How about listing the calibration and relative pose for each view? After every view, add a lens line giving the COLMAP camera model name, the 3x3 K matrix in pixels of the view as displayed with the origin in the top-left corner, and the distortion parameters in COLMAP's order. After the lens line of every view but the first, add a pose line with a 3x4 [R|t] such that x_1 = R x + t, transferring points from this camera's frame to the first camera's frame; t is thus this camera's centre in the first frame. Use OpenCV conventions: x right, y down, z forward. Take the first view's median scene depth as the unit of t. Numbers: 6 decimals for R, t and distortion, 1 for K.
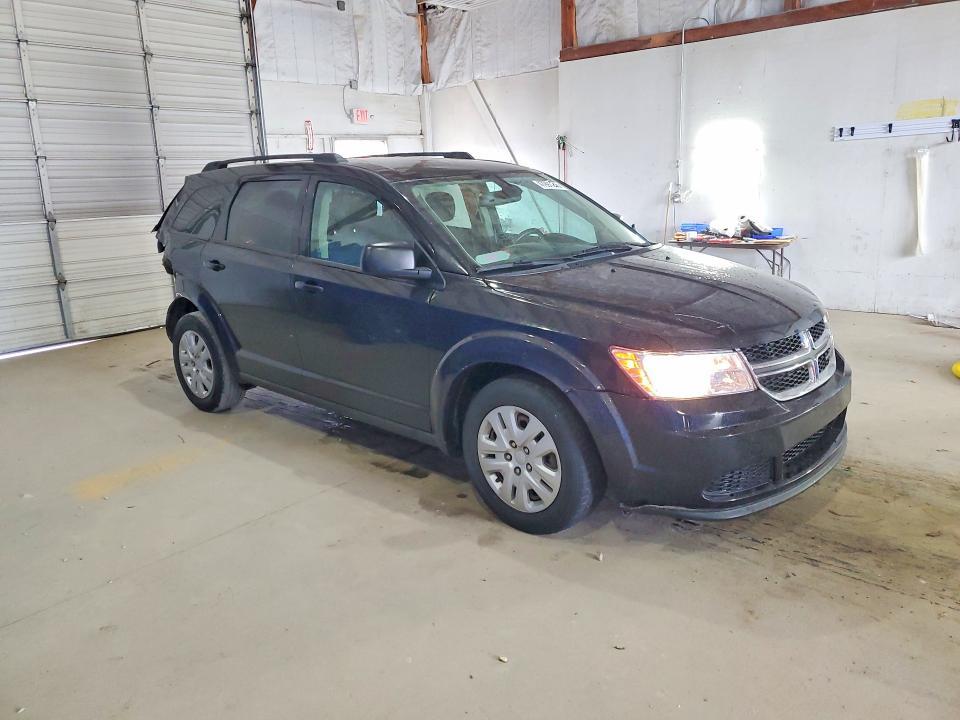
lens RADIAL K [[738.5, 0, 478.1], [0, 738.5, 356.4], [0, 0, 1]] dist [0.004309, -0.001511]
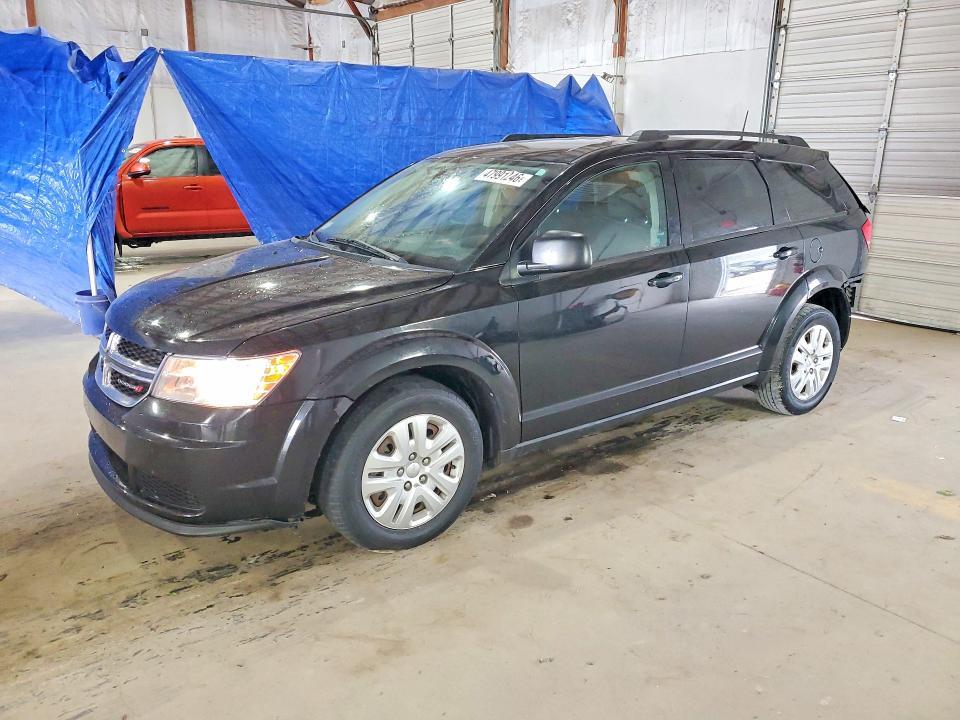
lens RADIAL K [[738.5, 0, 477.5], [0, 738.5, 359.7], [0, 0, 1]] dist [0.004309, -0.001511]
pose [[-0.166243, 0.303081, -0.938352, 0.688202], [-0.252073, 0.906915, 0.337586, -0.238631], [0.953322, 0.292655, -0.074370, 0.829313]]
